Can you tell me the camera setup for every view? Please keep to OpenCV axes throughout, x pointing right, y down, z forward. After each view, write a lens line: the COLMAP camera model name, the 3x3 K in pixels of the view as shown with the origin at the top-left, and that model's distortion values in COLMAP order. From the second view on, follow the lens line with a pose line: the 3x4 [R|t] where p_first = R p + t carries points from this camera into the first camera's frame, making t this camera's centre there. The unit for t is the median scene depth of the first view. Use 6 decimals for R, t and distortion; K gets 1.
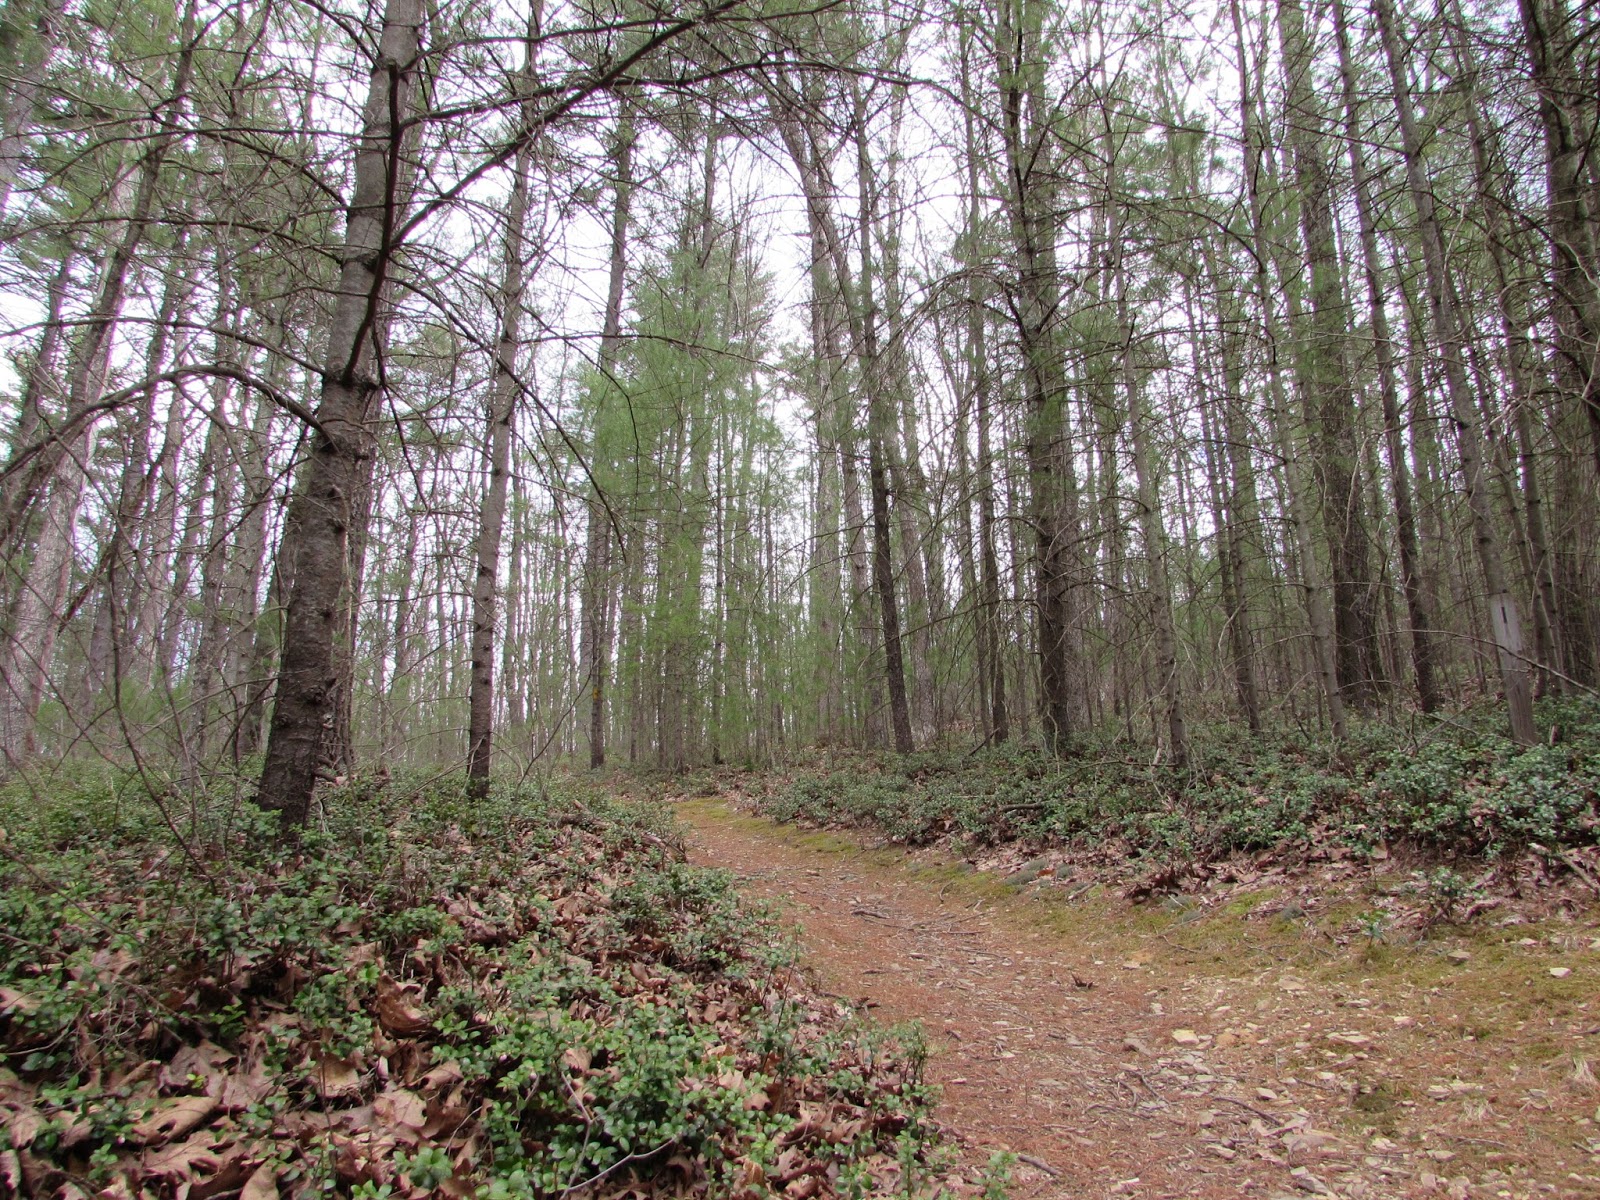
lens RADIAL K [[1117.4, 0, 800.0], [0, 1117.4, 600.0], [0, 0, 1]] dist [-0.034719, 0.008802]
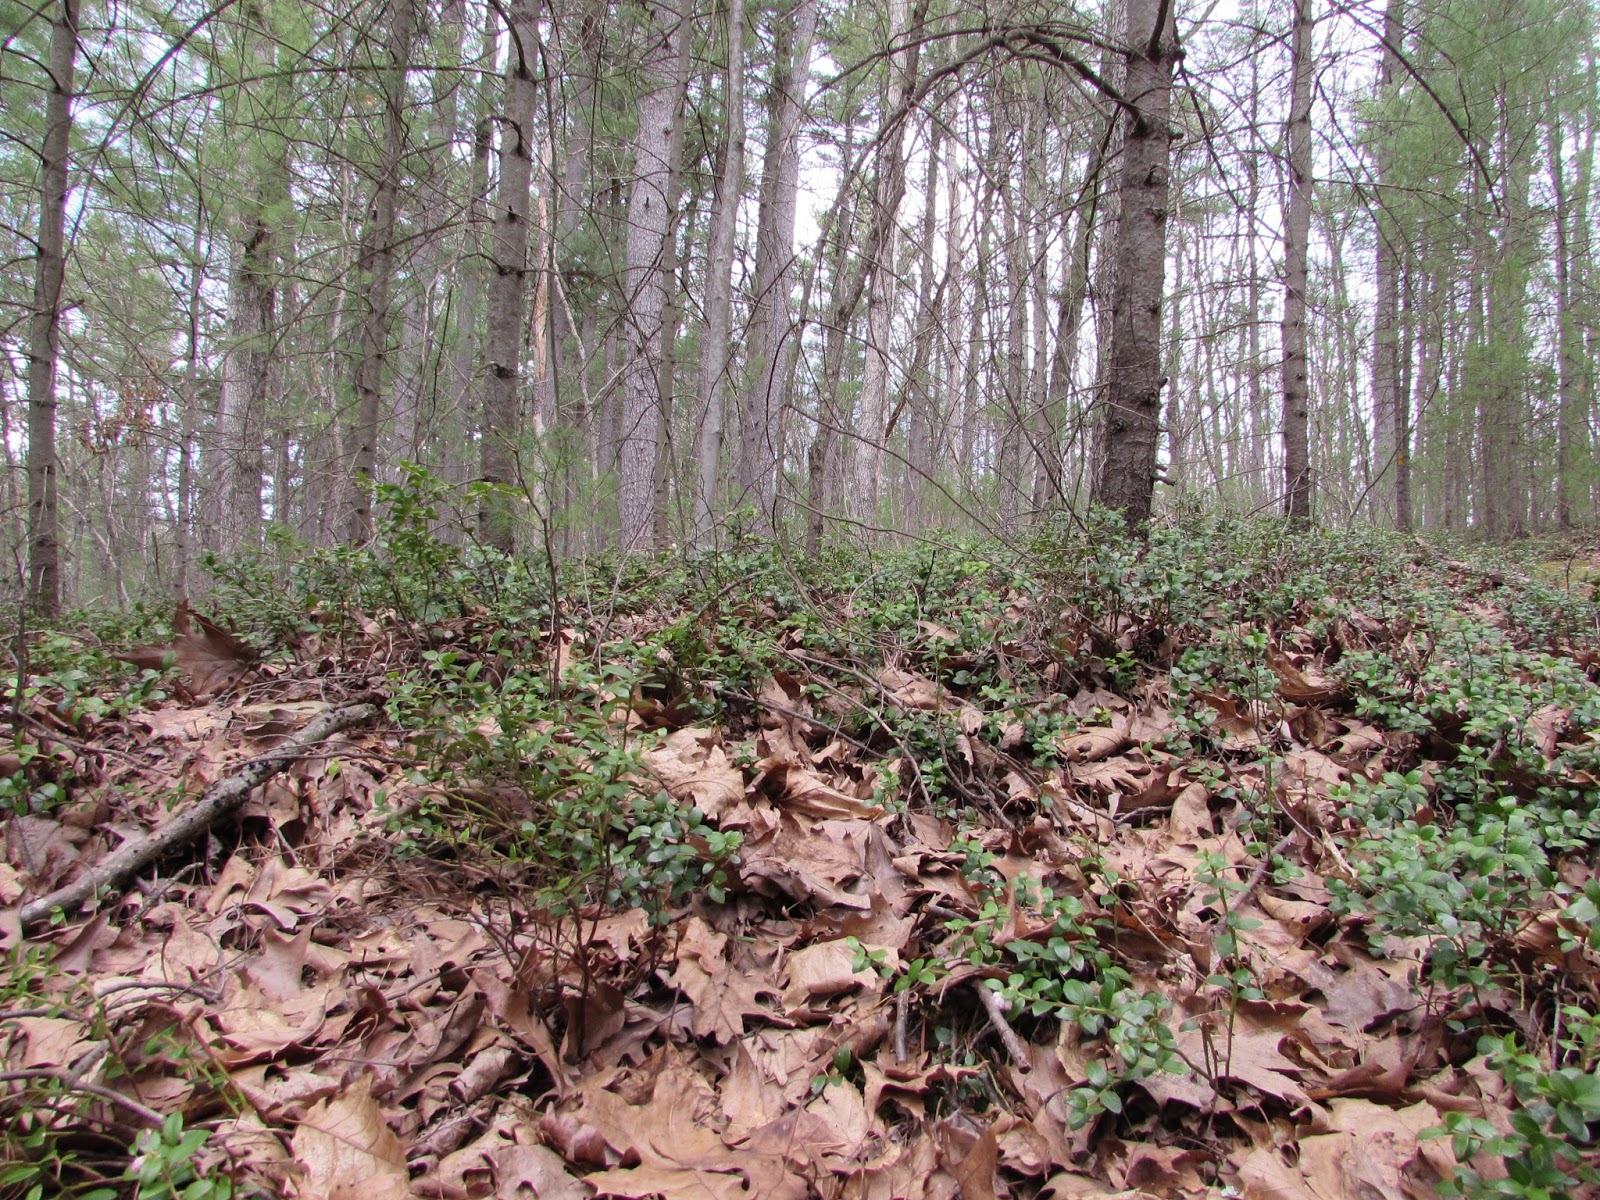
lens RADIAL K [[1117.4, 0, 800.0], [0, 1117.4, 600.0], [0, 0, 1]] dist [-0.034719, 0.008802]
pose [[0.785343, -0.000072, -0.619061, -0.127680], [0.111489, 0.983666, 0.141321, 0.147086], [0.608939, -0.180004, 0.772523, 0.069165]]
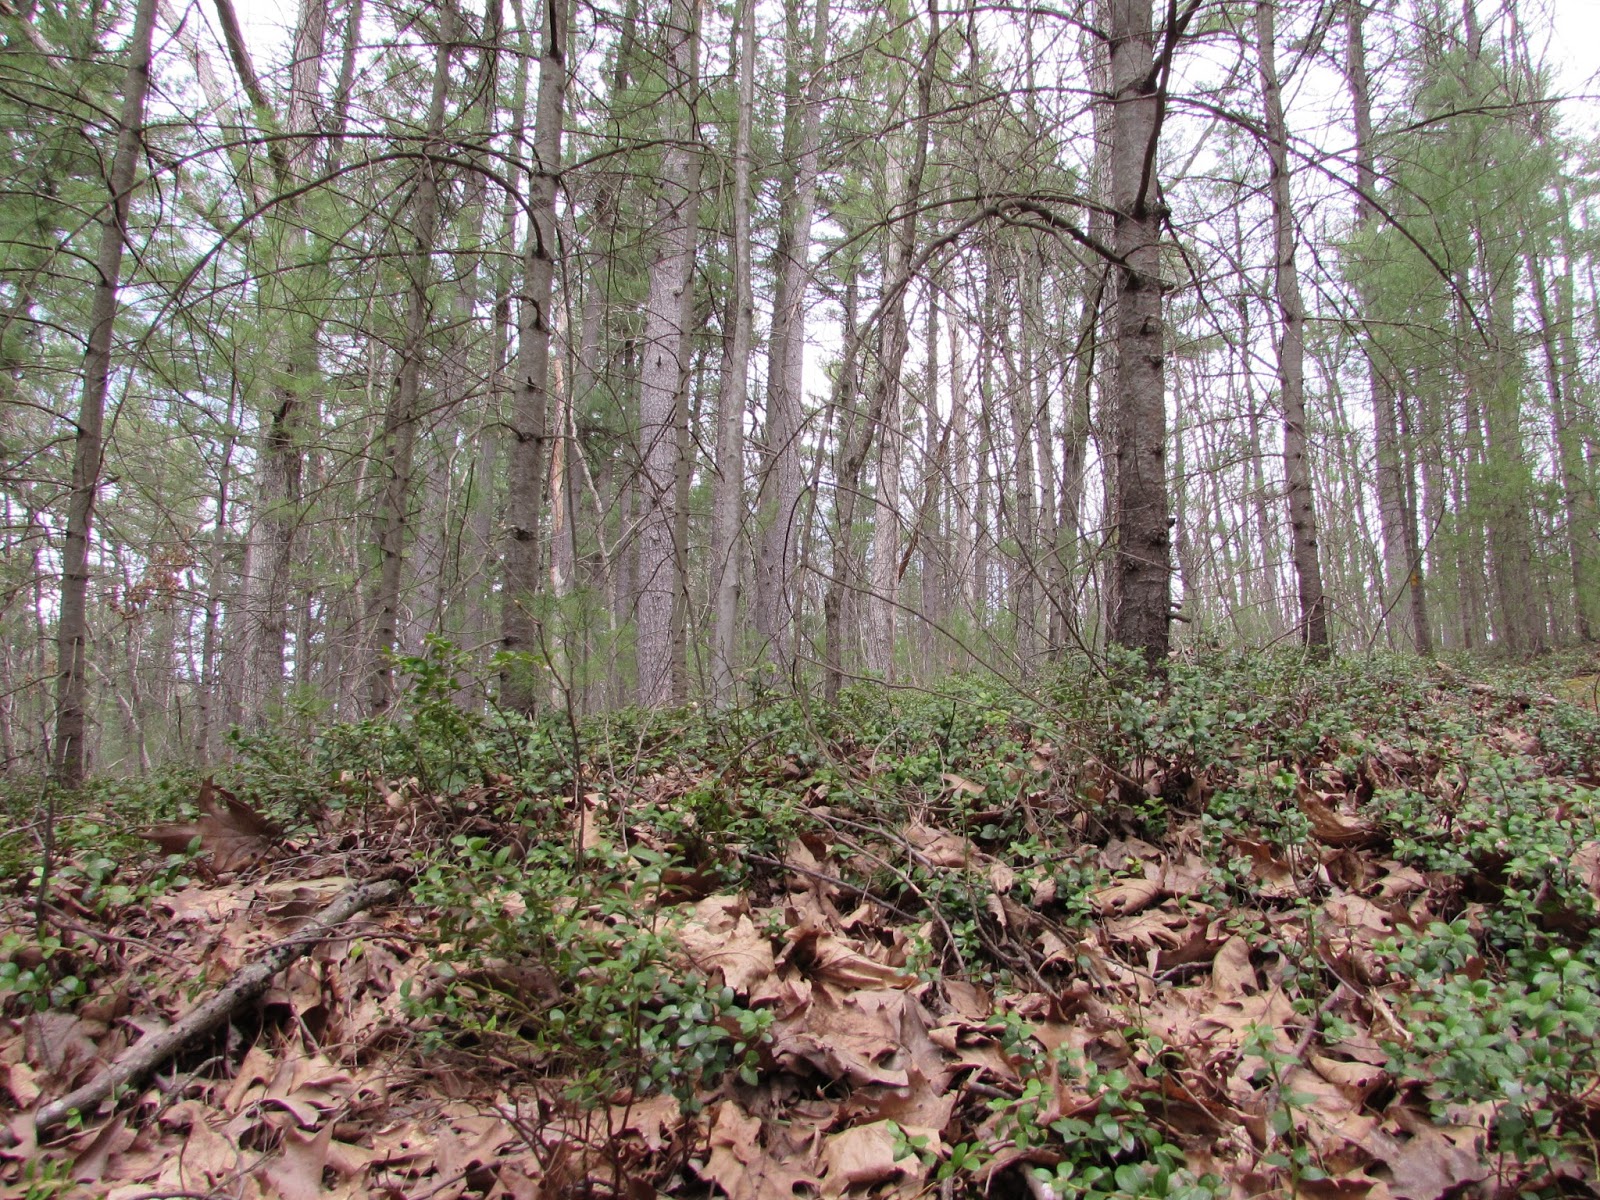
lens RADIAL K [[1115.7, 0, 801.3], [0, 1115.7, 600.3], [0, 0, 1]] dist [-0.034098, 0.007482]
pose [[0.774335, -0.105145, -0.623978, -0.126041], [0.146677, 0.989065, 0.015356, 0.132312], [0.615541, -0.103414, 0.781291, 0.067098]]
